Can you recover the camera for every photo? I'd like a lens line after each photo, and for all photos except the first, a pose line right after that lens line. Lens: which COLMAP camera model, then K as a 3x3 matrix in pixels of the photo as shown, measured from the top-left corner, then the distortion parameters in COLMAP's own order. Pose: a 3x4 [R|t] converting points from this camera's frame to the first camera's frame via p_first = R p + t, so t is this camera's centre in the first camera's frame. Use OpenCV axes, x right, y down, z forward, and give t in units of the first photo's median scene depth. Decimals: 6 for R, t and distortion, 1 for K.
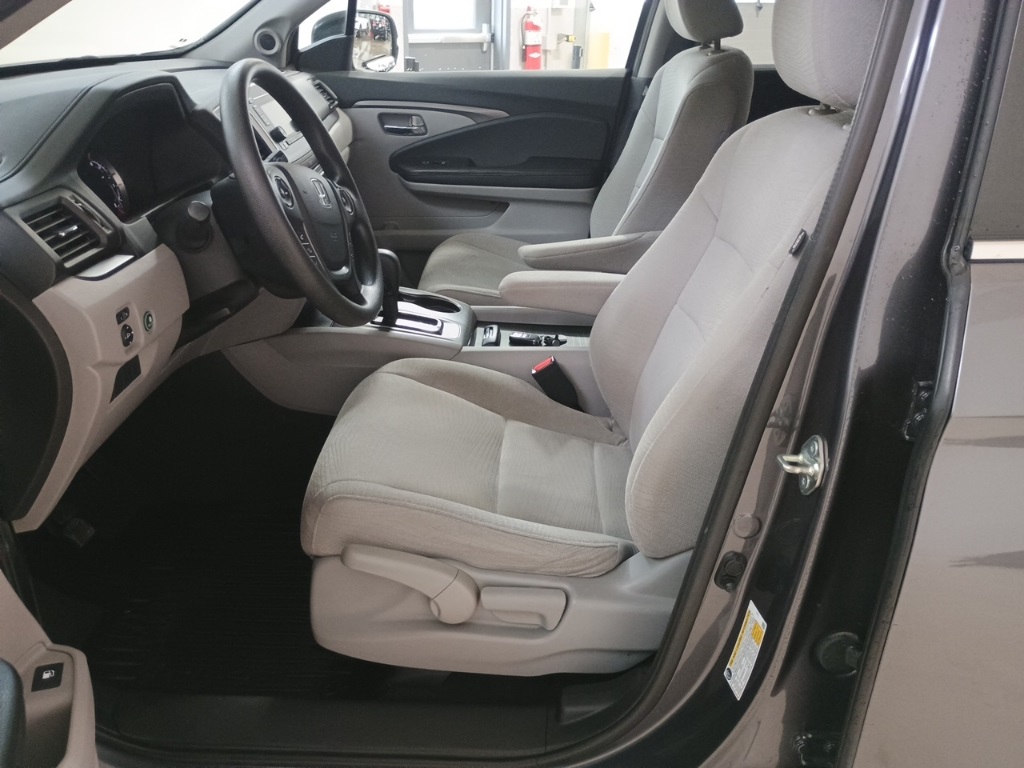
lens RADIAL K [[863.5, 0, 512.0], [0, 863.5, 384.0], [0, 0, 1]] dist [0.006028, 0.002844]
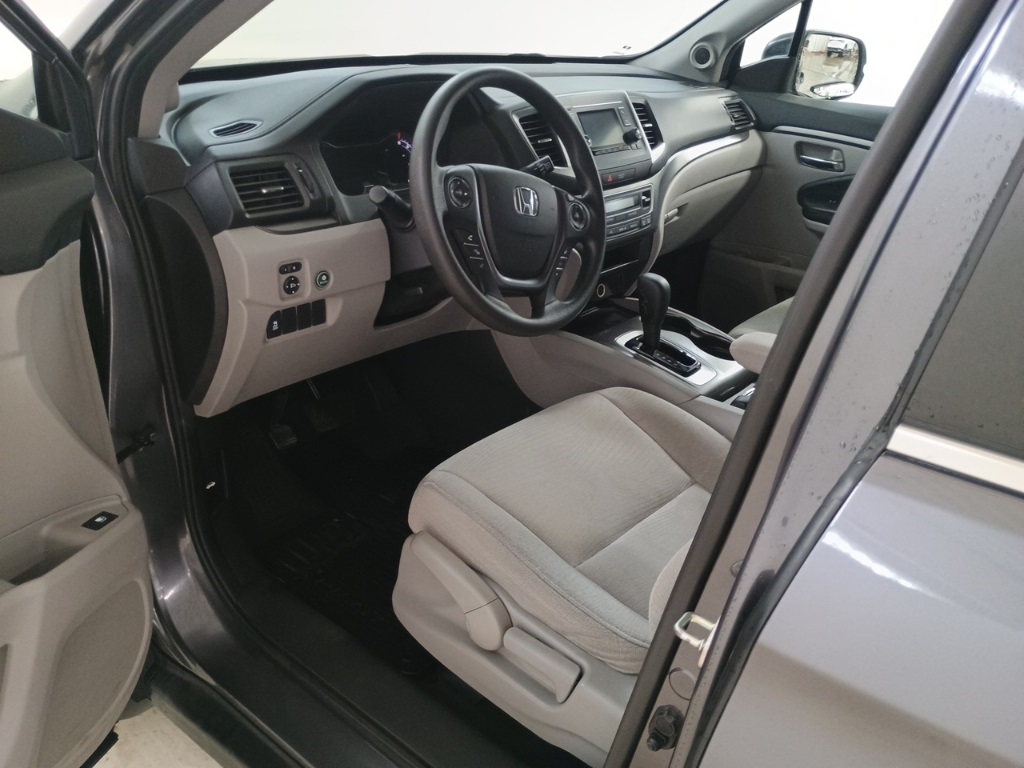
lens RADIAL K [[863.5, 0, 512.0], [0, 863.5, 384.0], [0, 0, 1]] dist [0.006028, 0.002844]
pose [[0.793841, 0.297439, -0.530420, 0.292426], [-0.302855, 0.949731, 0.079312, -0.072345], [0.527347, 0.097680, 0.844017, 0.115757]]
